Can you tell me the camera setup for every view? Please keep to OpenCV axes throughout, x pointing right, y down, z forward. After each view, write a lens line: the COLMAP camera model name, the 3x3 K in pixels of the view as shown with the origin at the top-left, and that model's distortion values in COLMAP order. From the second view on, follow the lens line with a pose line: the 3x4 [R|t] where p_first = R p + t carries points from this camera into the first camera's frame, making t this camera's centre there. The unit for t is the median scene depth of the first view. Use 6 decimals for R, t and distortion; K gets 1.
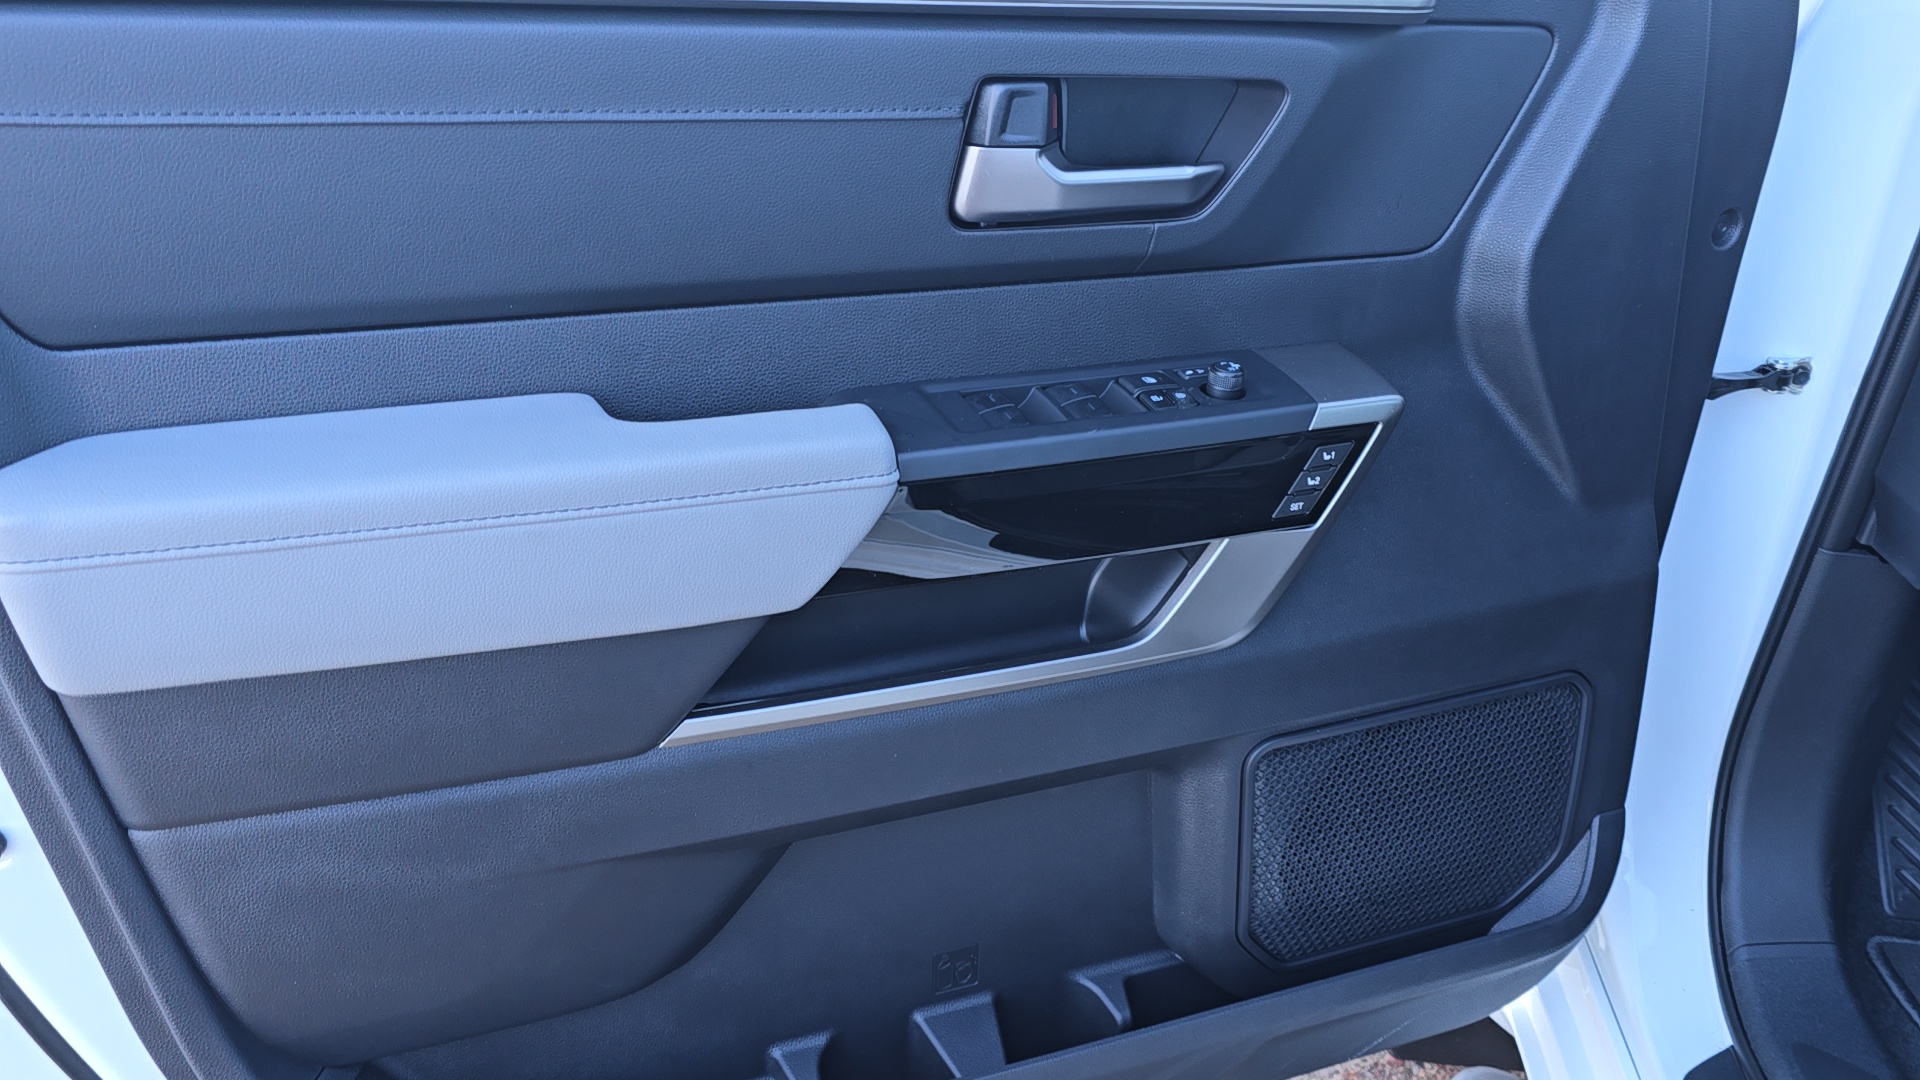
lens RADIAL K [[1599.4, 0, 999.7], [0, 1599.4, 539.2], [0, 0, 1]] dist [0.004616, 0.000544]
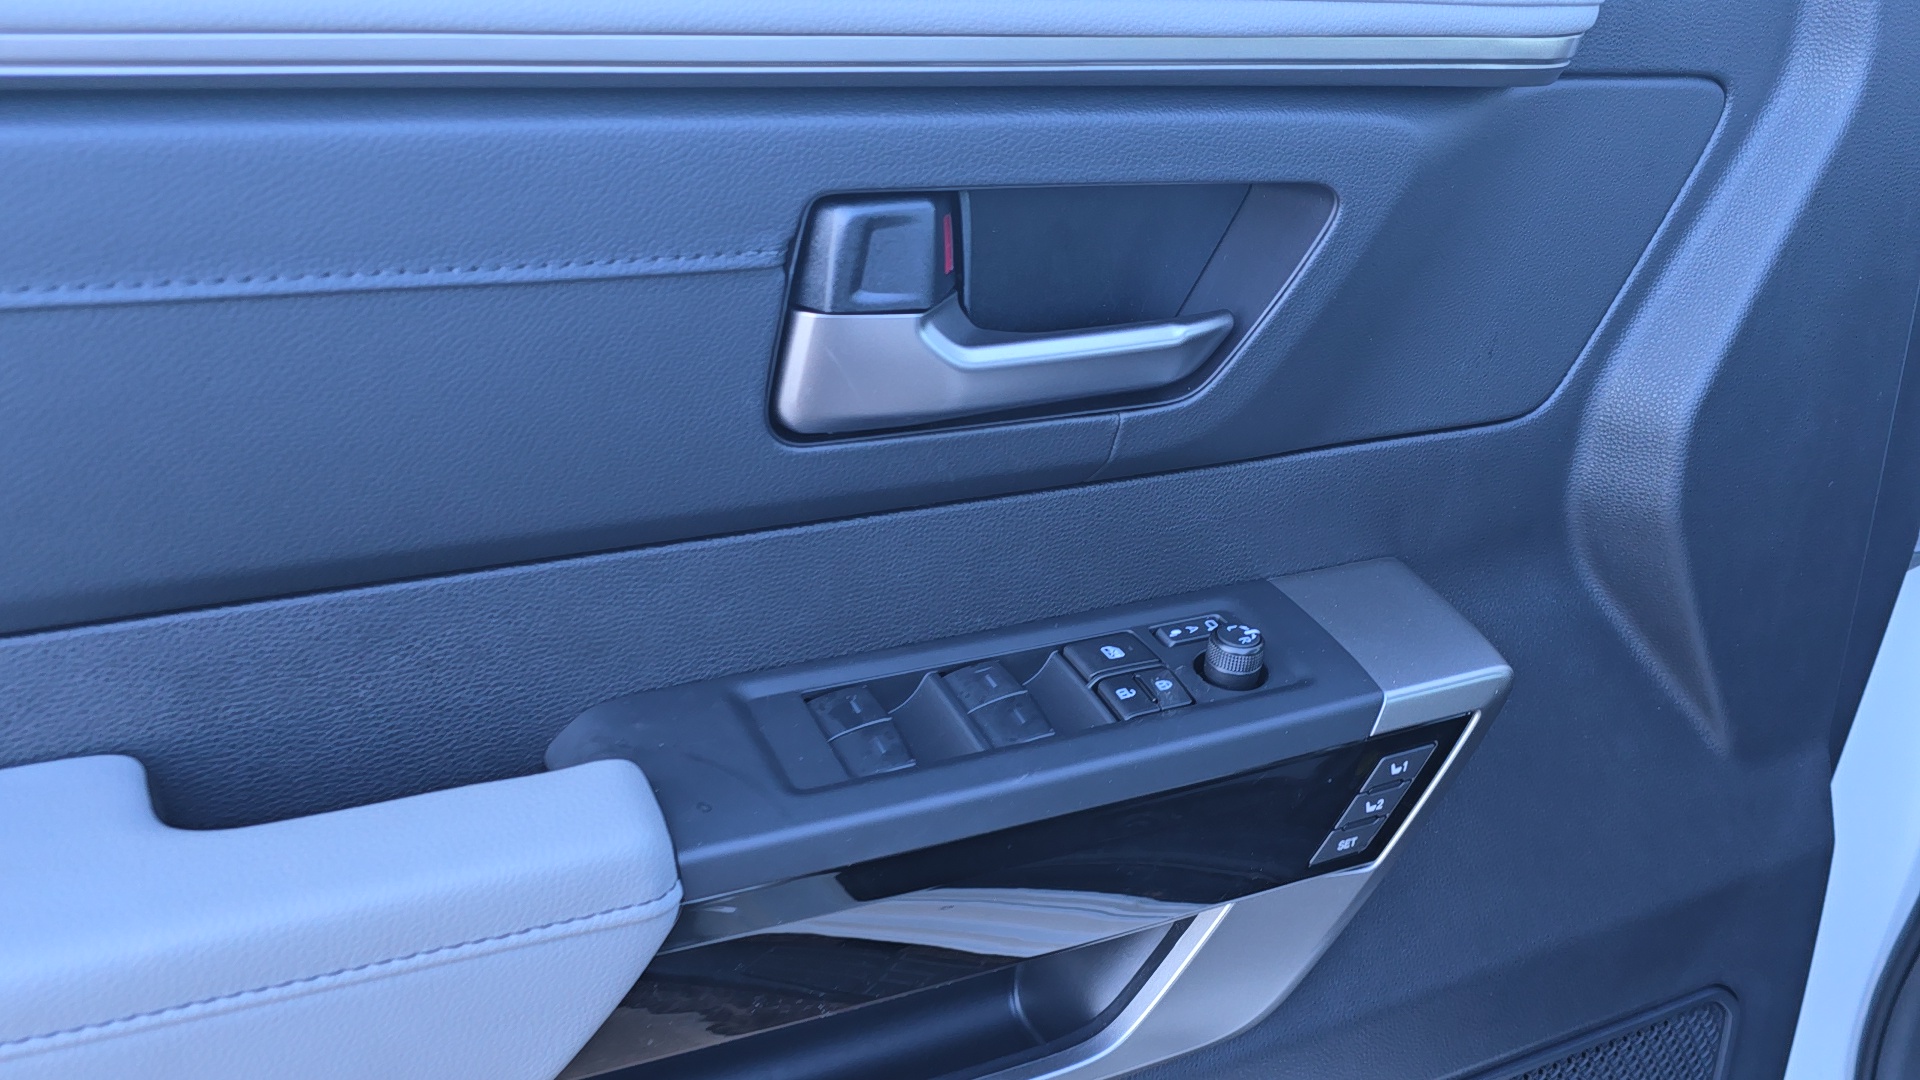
lens RADIAL K [[1515.8, 0, 985.8], [0, 1515.8, 509.2], [0, 0, 1]] dist [-0.006897, 0.002992]
pose [[0.999729, -0.011830, 0.020055, 0.033815], [0.011717, 0.999915, 0.005771, -0.164526], [-0.020122, -0.005534, 0.999782, 0.423094]]
